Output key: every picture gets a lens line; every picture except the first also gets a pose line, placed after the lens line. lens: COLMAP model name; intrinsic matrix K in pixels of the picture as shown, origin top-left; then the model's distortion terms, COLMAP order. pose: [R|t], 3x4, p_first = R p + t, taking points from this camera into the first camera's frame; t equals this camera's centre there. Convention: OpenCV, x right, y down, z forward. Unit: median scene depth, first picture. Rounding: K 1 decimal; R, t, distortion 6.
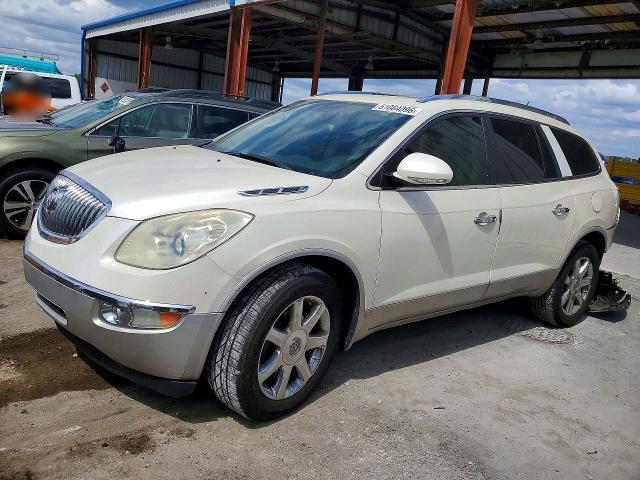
lens RADIAL K [[505.9, 0, 320.0], [0, 505.9, 240.0], [0, 0, 1]] dist [0.007764, 0.002265]
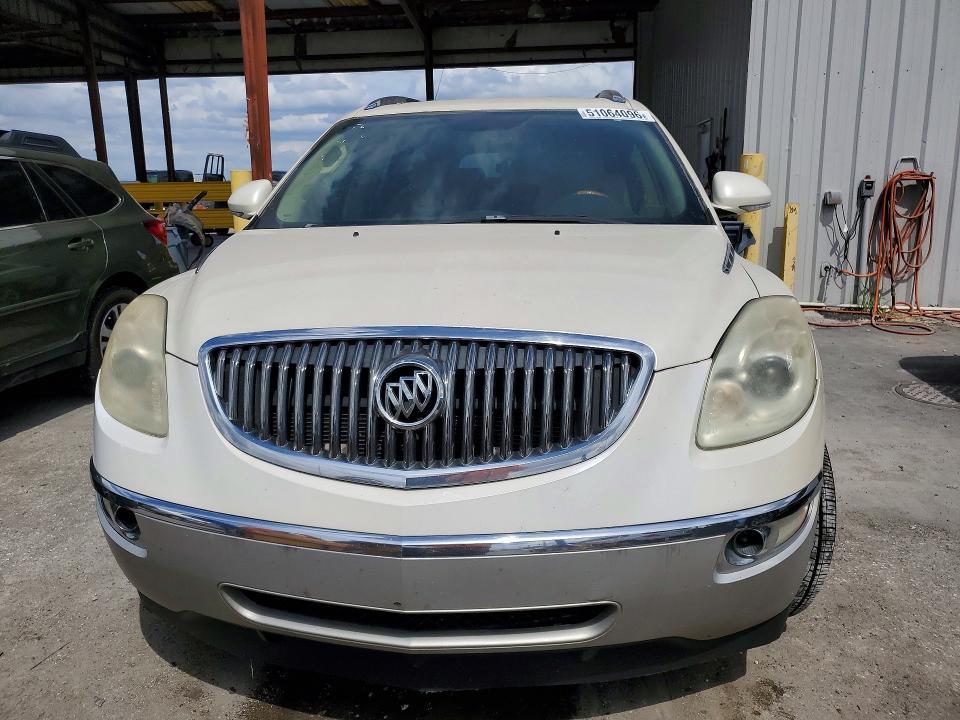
lens RADIAL K [[758.9, 0, 480.0], [0, 758.9, 360.0], [0, 0, 1]] dist [0.007764, 0.002265]
pose [[0.689332, -0.285590, 0.665778, -0.135645], [0.254663, 0.955890, 0.146362, -0.026352], [-0.678210, 0.068657, 0.731654, 0.080372]]
